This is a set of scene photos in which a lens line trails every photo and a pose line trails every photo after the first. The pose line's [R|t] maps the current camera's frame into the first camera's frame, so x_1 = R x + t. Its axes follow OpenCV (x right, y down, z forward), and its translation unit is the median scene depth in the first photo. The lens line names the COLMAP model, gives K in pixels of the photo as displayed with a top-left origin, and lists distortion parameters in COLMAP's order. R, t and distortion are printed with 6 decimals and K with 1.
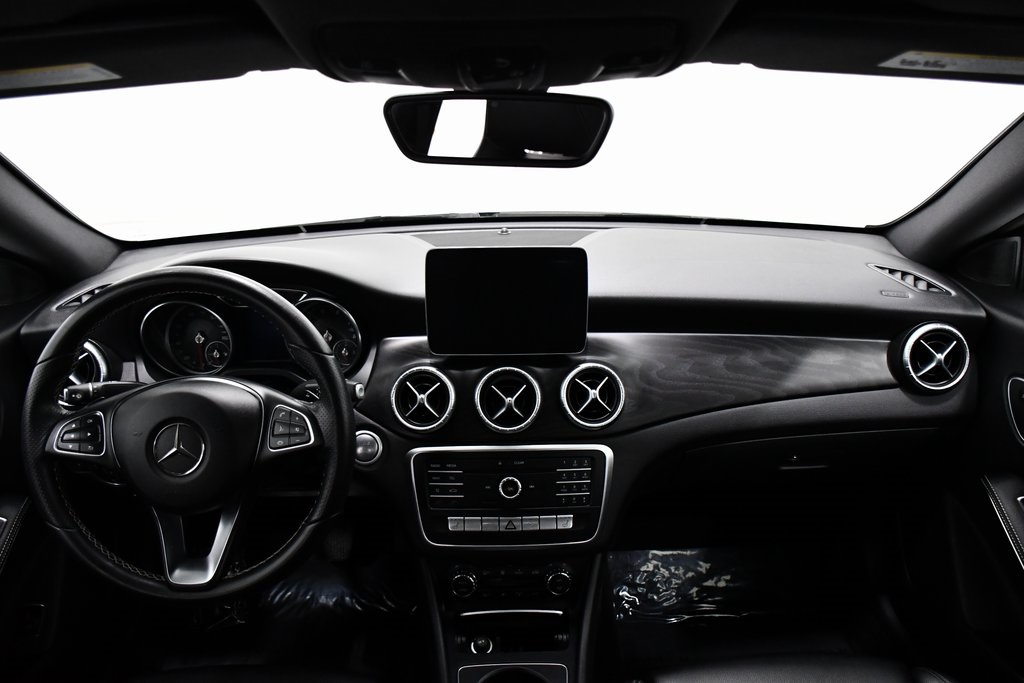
lens RADIAL K [[808.2, 0, 510.0], [0, 808.2, 341.4], [0, 0, 1]] dist [-0.141273, 0.042933]
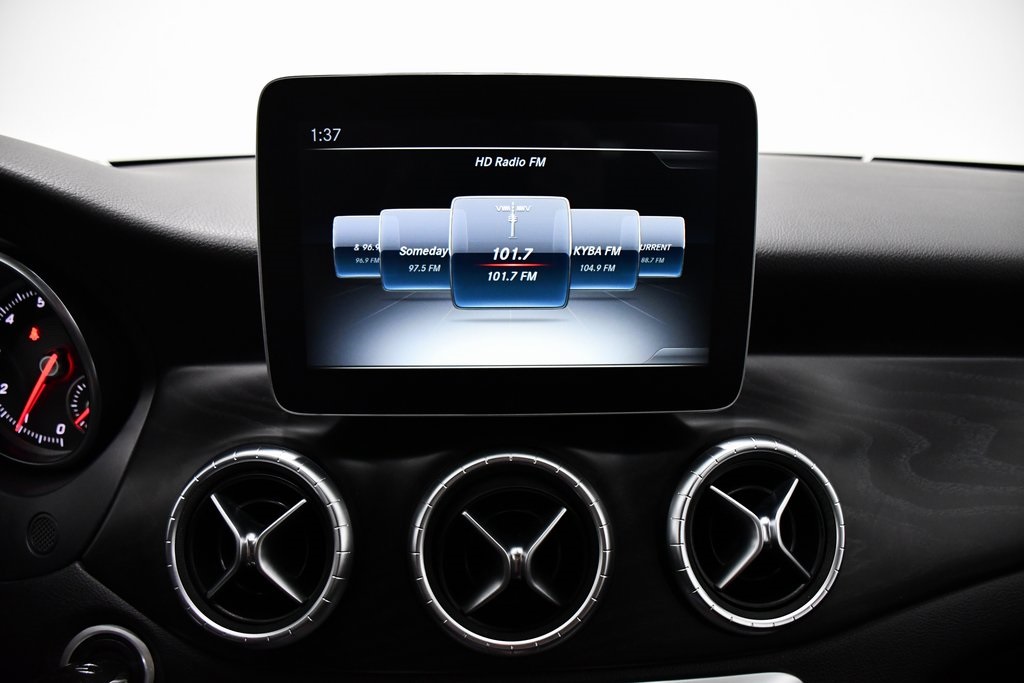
lens RADIAL K [[808.2, 0, 514.4], [0, 808.2, 335.0], [0, 0, 1]] dist [-0.141273, 0.042933]
pose [[0.999002, 0.004952, 0.044390, -0.019343], [-0.001426, 0.996865, -0.079113, 0.011602], [-0.044642, 0.078971, 0.995877, 0.790427]]
